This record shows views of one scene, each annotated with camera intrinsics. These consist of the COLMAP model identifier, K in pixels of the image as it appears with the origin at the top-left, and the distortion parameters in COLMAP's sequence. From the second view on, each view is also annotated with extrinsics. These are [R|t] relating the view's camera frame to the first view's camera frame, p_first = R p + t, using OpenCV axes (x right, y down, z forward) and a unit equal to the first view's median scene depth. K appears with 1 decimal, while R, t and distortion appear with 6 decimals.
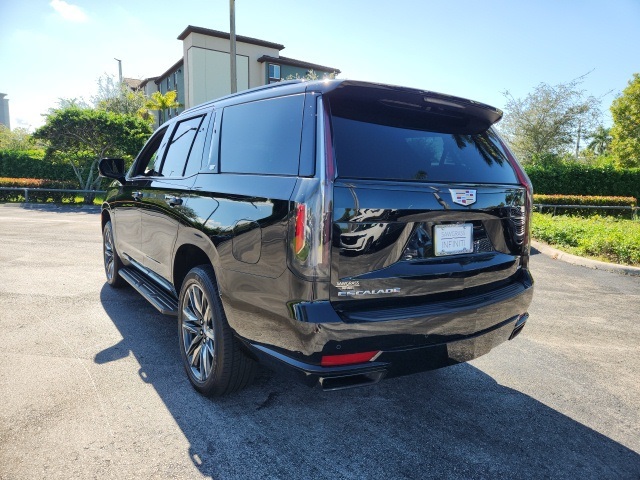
lens RADIAL K [[428.8, 0, 329.3], [0, 428.8, 235.5], [0, 0, 1]] dist [0.058595, -0.043184]
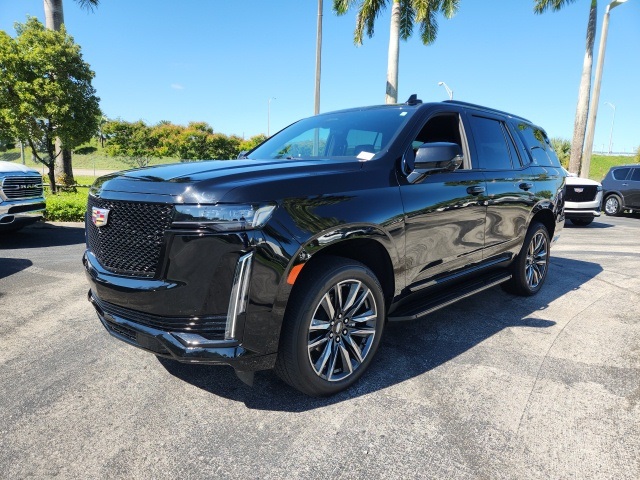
lens RADIAL K [[428.8, 0, 325.9], [0, 428.8, 241.1], [0, 0, 1]] dist [0.058595, -0.043184]
pose [[-0.164915, -0.192464, 0.967347, -1.565700], [0.101698, 0.972231, 0.210773, -0.257889], [-0.981051, 0.133137, -0.140762, 1.770381]]
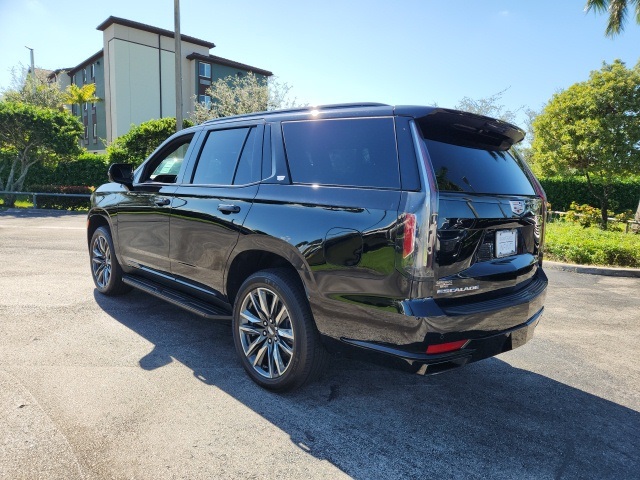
lens RADIAL K [[428.8, 0, 328.8], [0, 428.8, 237.2], [0, 0, 1]] dist [0.058595, -0.043184]
pose [[0.985238, -0.008859, 0.170961, -0.284691], [0.009214, 0.999957, -0.001282, -0.007651], [-0.170942, 0.002838, 0.985277, -0.059813]]
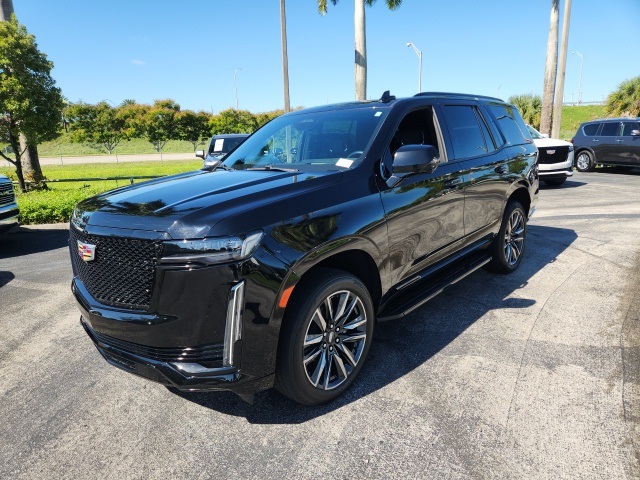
lens RADIAL K [[428.8, 0, 318.5], [0, 428.8, 236.1], [0, 0, 1]] dist [0.058595, -0.043184]
pose [[-0.210772, -0.235676, 0.948700, -1.560602], [0.166921, 0.947571, 0.272481, -0.344828], [-0.963178, 0.215790, -0.160383, 1.769955]]
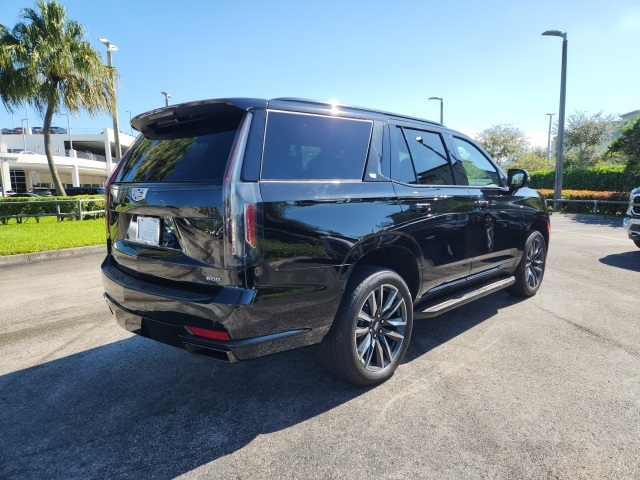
lens RADIAL K [[428.8, 0, 328.3], [0, 428.8, 237.2], [0, 0, 1]] dist [0.058595, -0.043184]
pose [[0.184438, 0.082330, -0.979390, 1.123877], [-0.111582, 0.991797, 0.062360, -0.074187], [0.976490, 0.097781, 0.192112, 0.914563]]
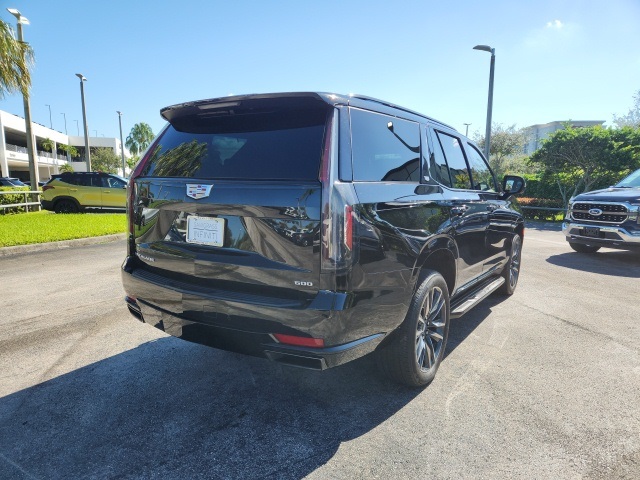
lens RADIAL K [[428.8, 0, 328.2], [0, 428.8, 248.1], [0, 0, 1]] dist [0.058595, -0.043184]
pose [[0.356496, 0.108678, -0.927954, 1.027151], [-0.129717, 0.989350, 0.066034, -0.044055], [0.925248, 0.096831, 0.366797, 0.650092]]
